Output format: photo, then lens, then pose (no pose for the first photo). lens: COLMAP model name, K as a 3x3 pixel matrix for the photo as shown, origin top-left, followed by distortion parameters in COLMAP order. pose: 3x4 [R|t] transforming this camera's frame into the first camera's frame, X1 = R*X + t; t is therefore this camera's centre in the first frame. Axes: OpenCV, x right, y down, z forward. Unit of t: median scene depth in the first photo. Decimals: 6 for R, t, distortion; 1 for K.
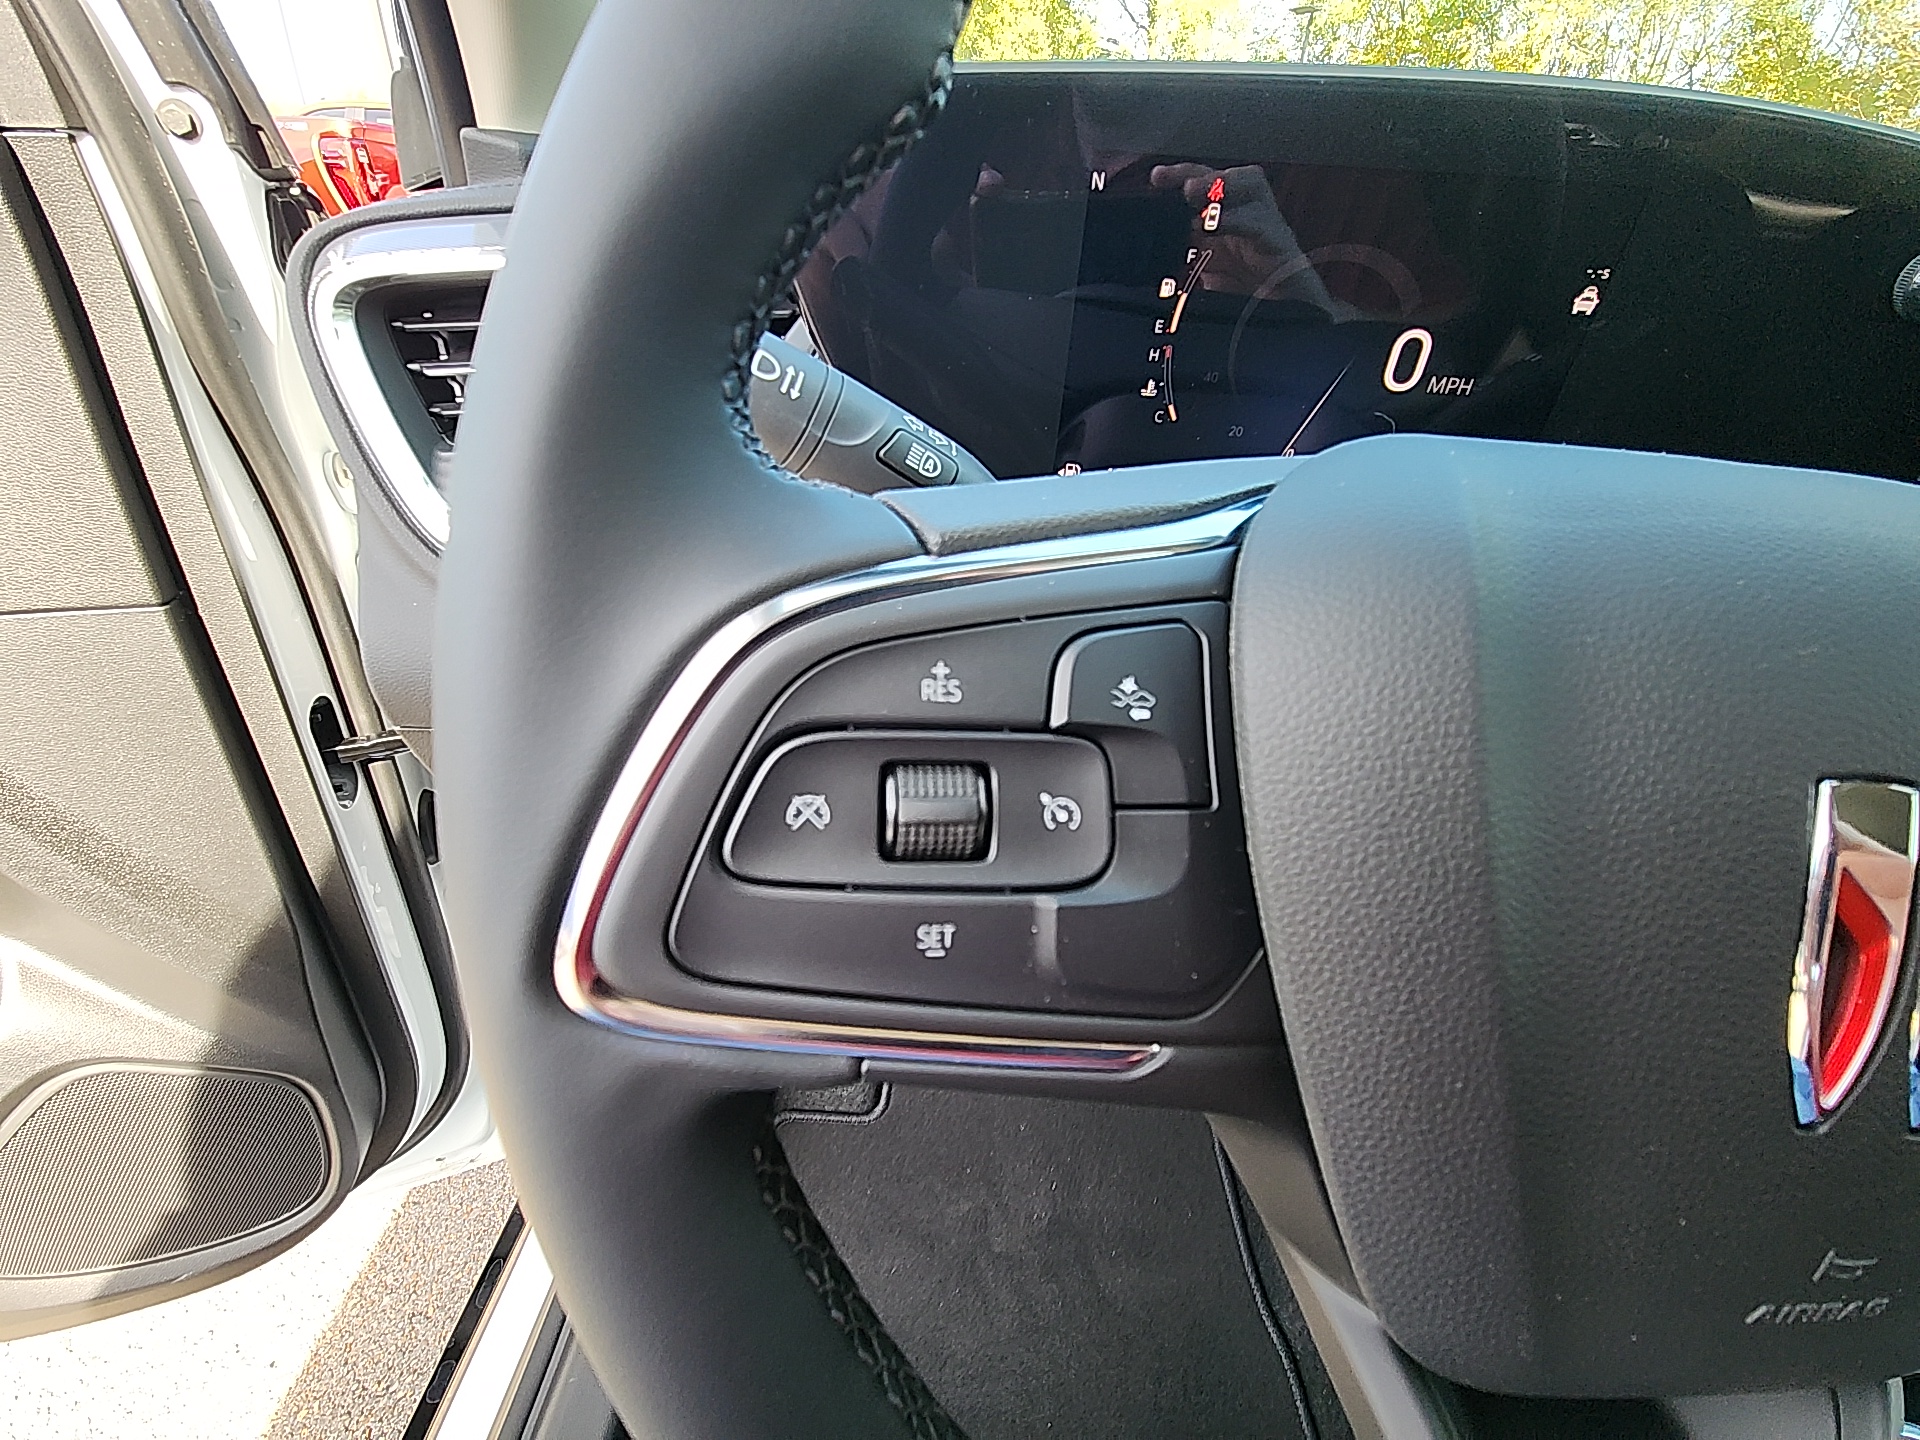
lens RADIAL K [[773.8, 0, 951.9], [0, 773.8, 699.7], [0, 0, 1]] dist [0.016880, -0.012015]
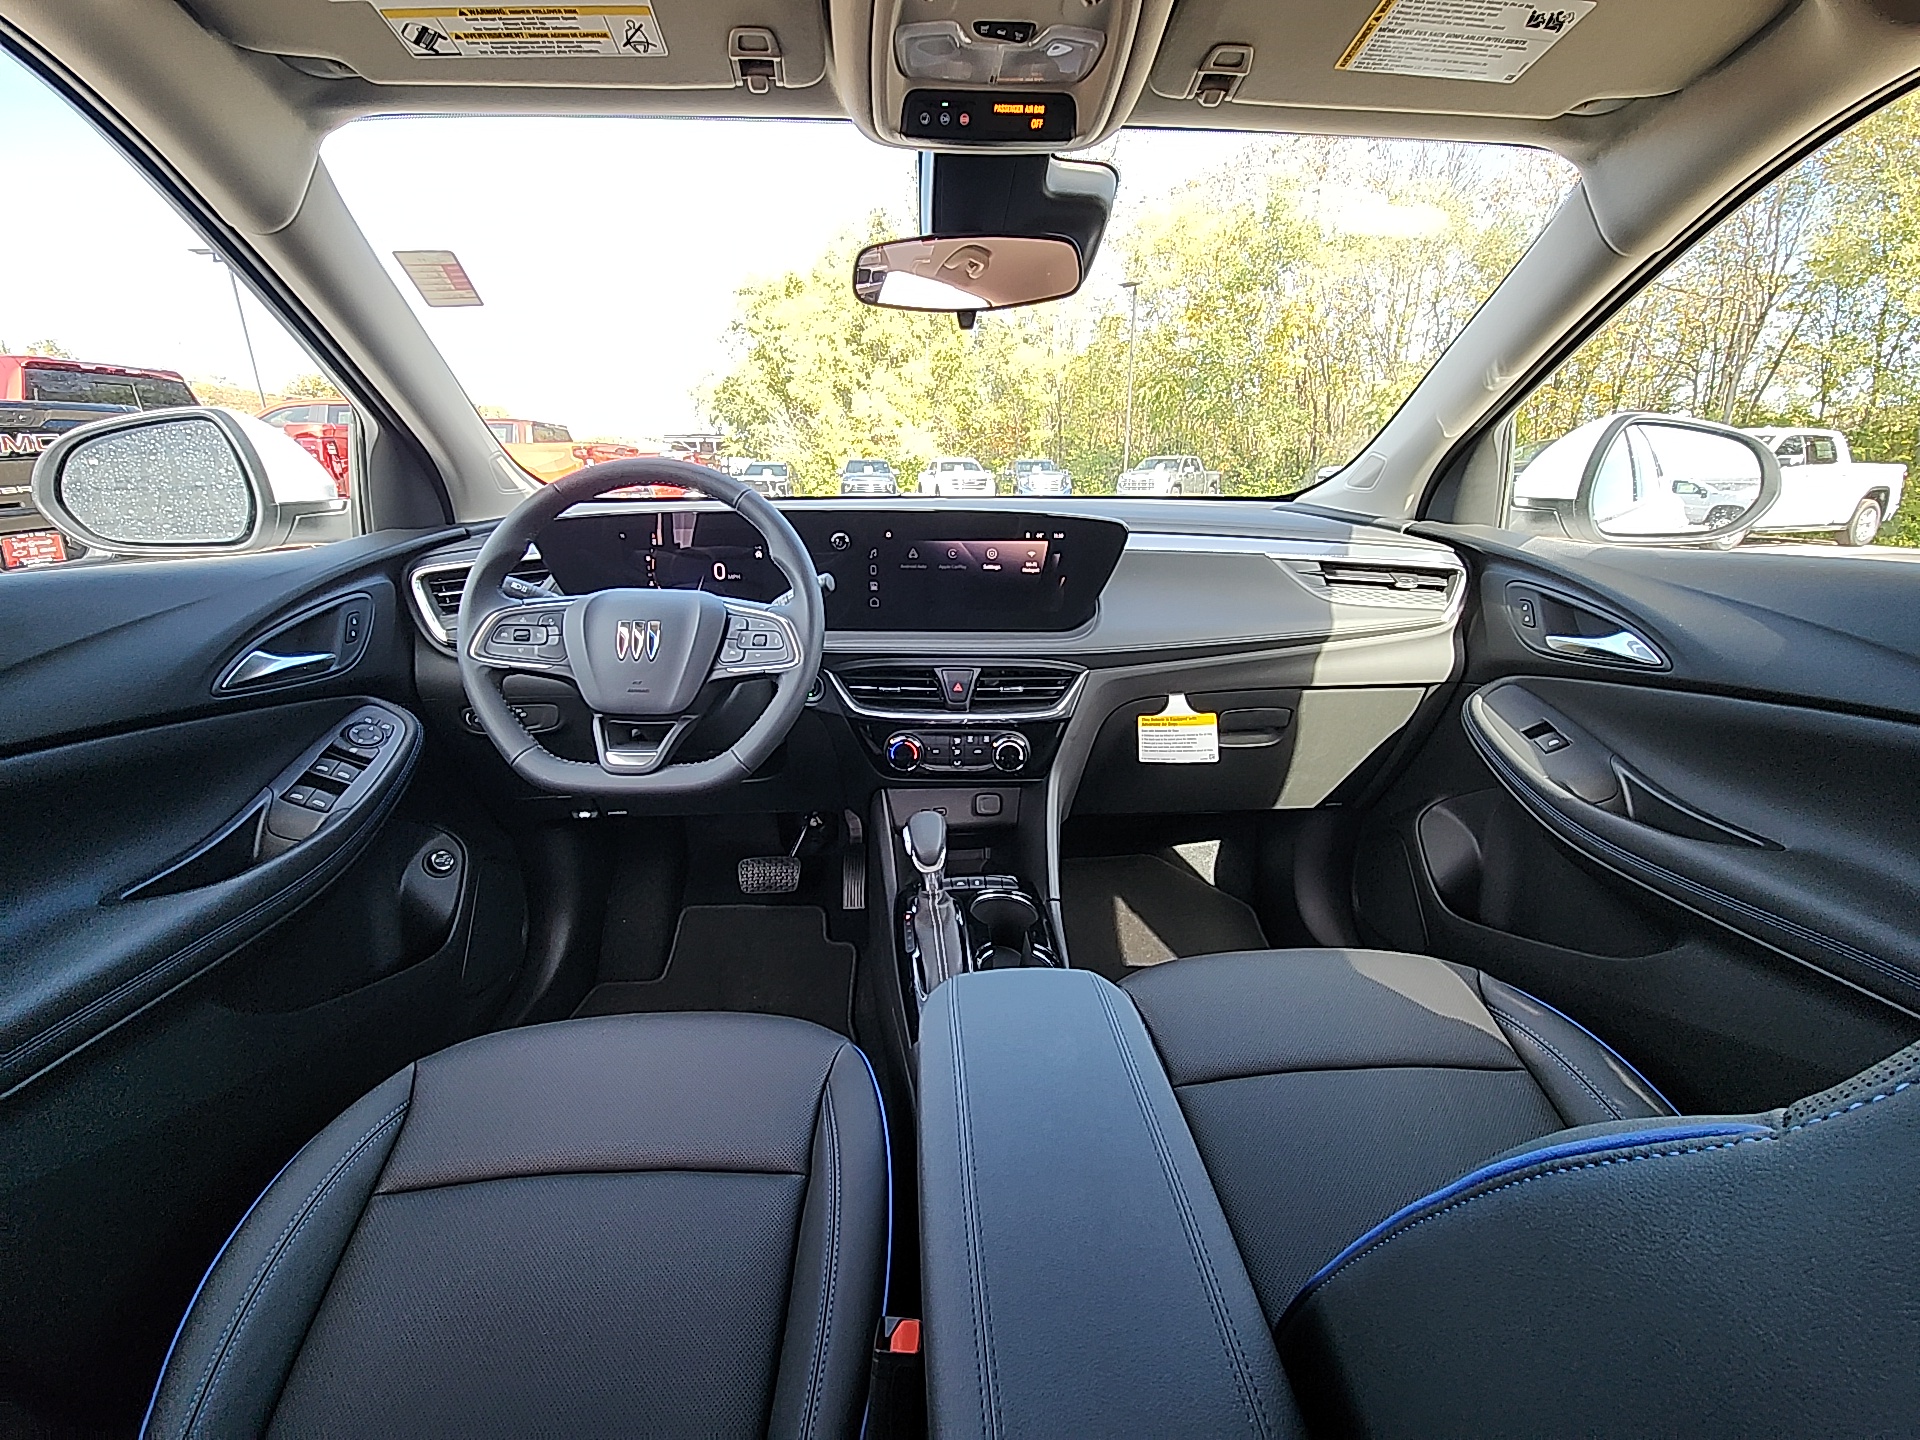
lens RADIAL K [[773.8, 0, 955.3], [0, 773.8, 699.0], [0, 0, 1]] dist [0.016880, -0.012015]
pose [[0.992584, -0.088269, 0.083584, 0.988856], [0.105507, 0.967056, -0.231670, 0.827875], [-0.060381, 0.238771, 0.969197, -1.840021]]
